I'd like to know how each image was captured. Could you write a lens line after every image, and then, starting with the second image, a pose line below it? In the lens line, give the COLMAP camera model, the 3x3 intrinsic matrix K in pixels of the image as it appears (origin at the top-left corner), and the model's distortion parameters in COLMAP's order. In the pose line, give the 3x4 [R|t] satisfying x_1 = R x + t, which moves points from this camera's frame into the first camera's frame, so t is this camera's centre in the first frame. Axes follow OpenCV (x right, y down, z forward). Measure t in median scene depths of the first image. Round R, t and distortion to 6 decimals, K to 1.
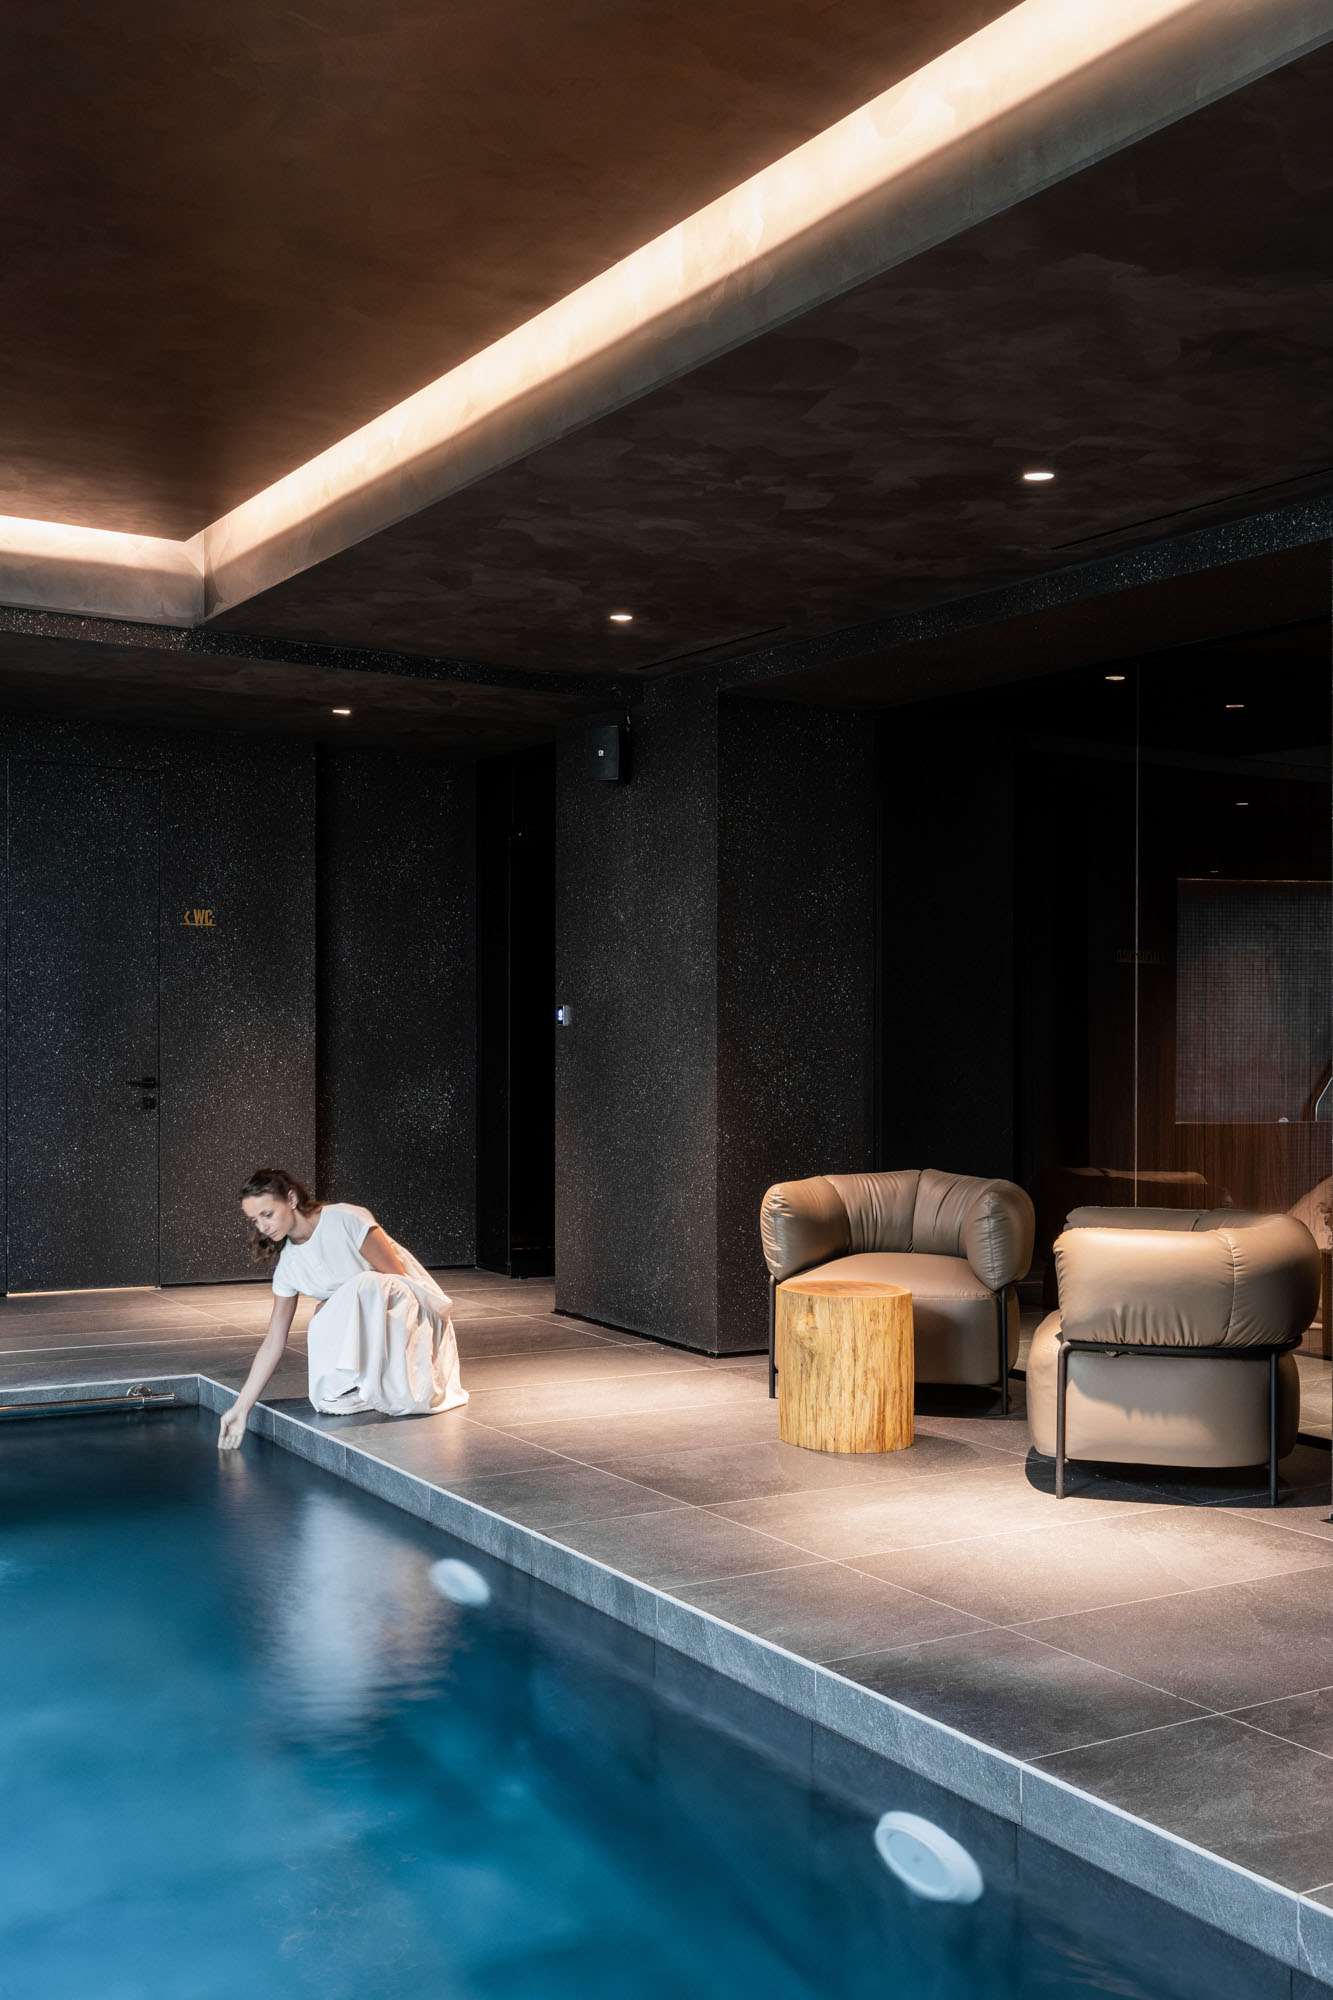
lens RADIAL K [[1994.8, 0, 667.2], [0, 1994.8, 1015.2], [0, 0, 1]] dist [-0.004276, 0.000000]
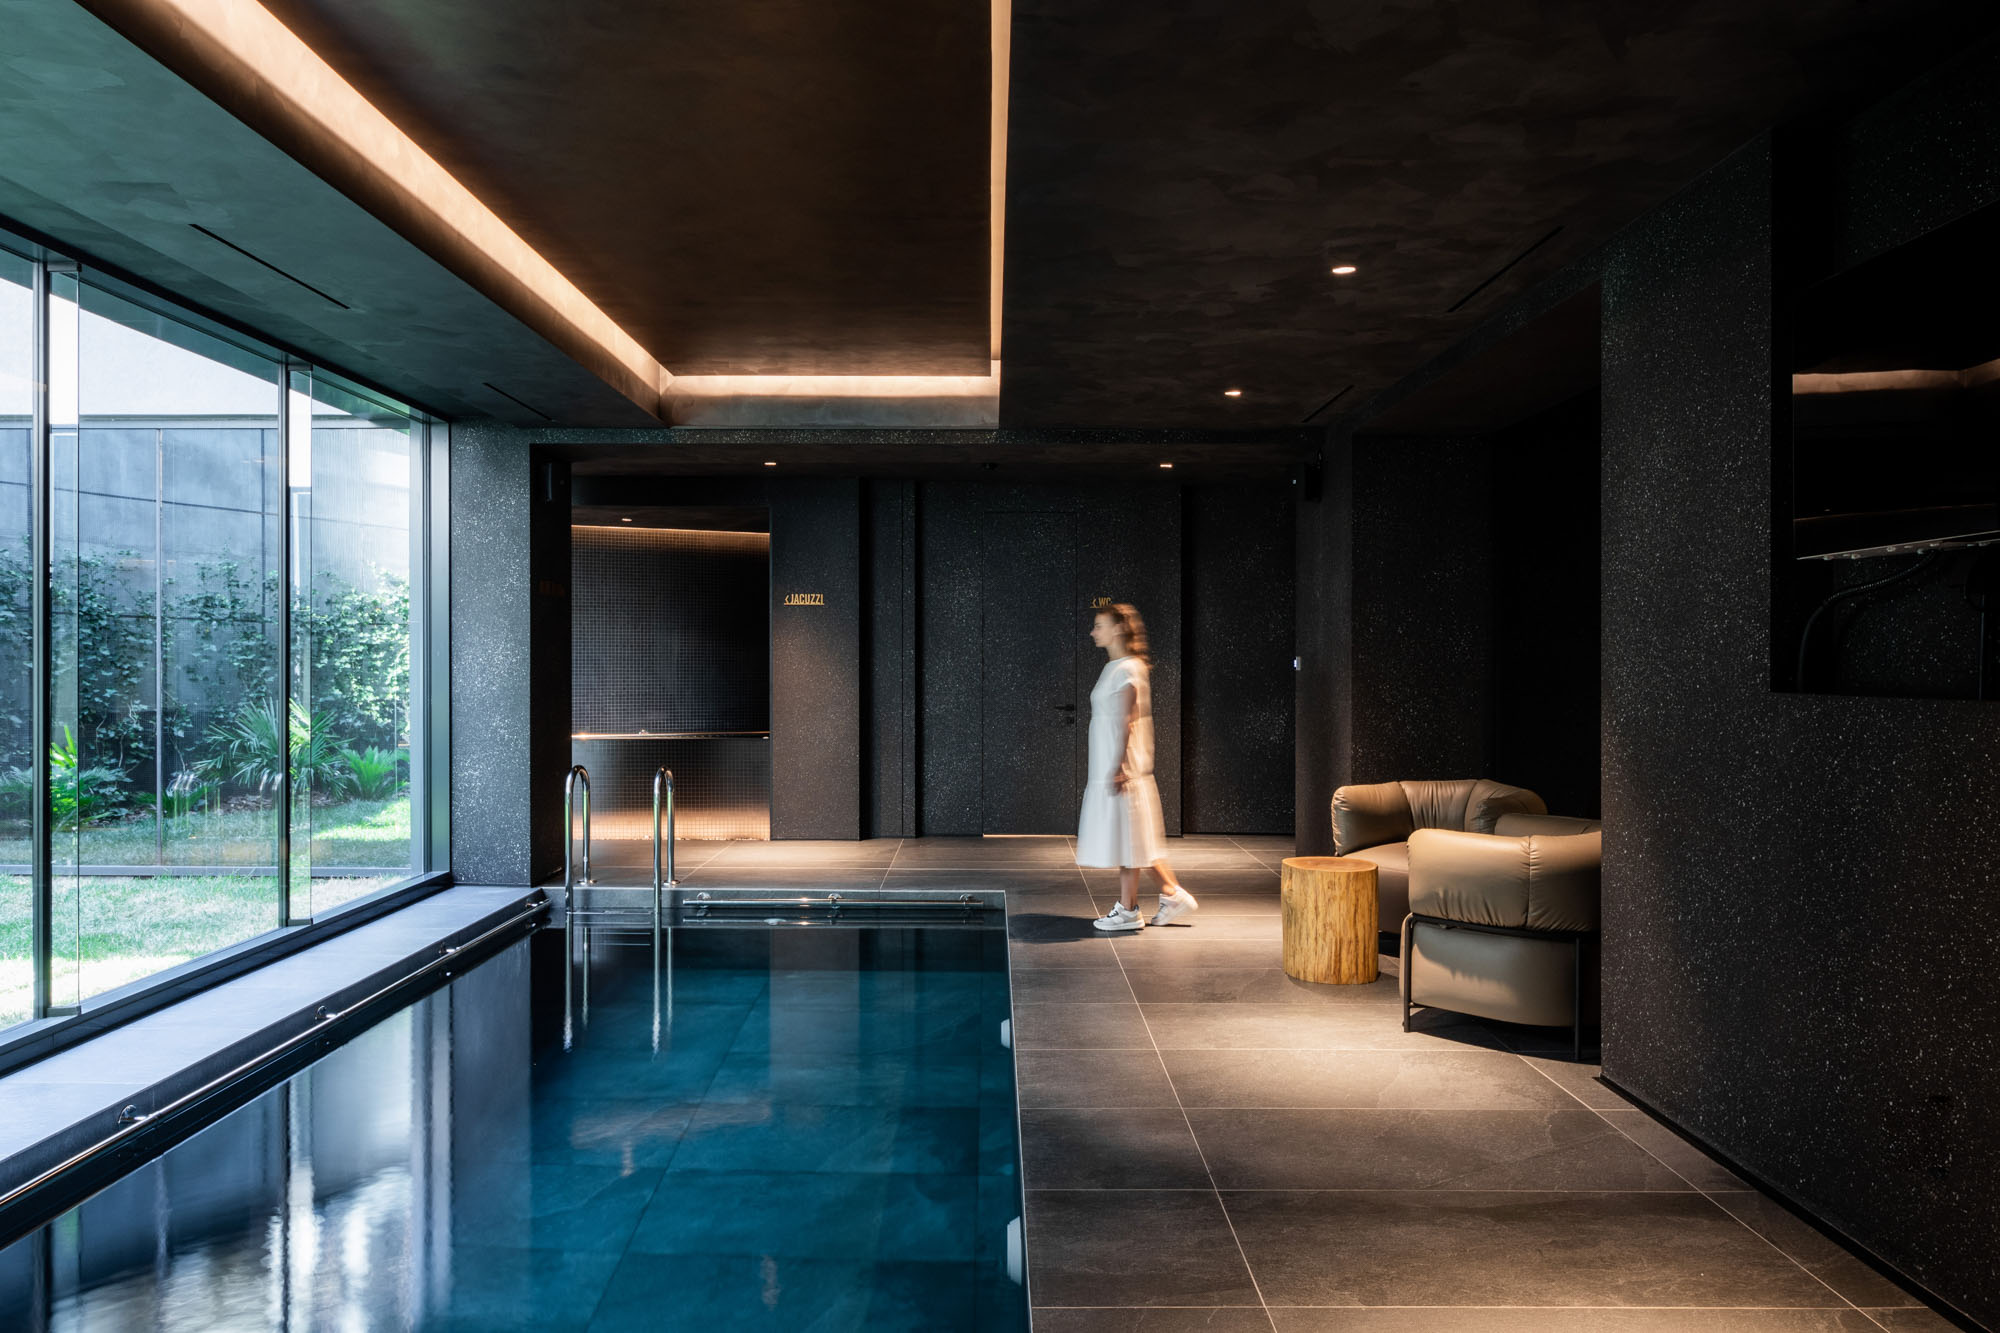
lens RADIAL K [[1337.9, 0, 997.6], [0, 1337.9, 654.0], [0, 0, 1]] dist [-0.004696, 0.001657]
pose [[0.849241, -0.014216, -0.527814, 0.399533], [0.014314, 0.999890, -0.003901, -0.008850], [0.527812, -0.004243, 0.849351, 0.092261]]
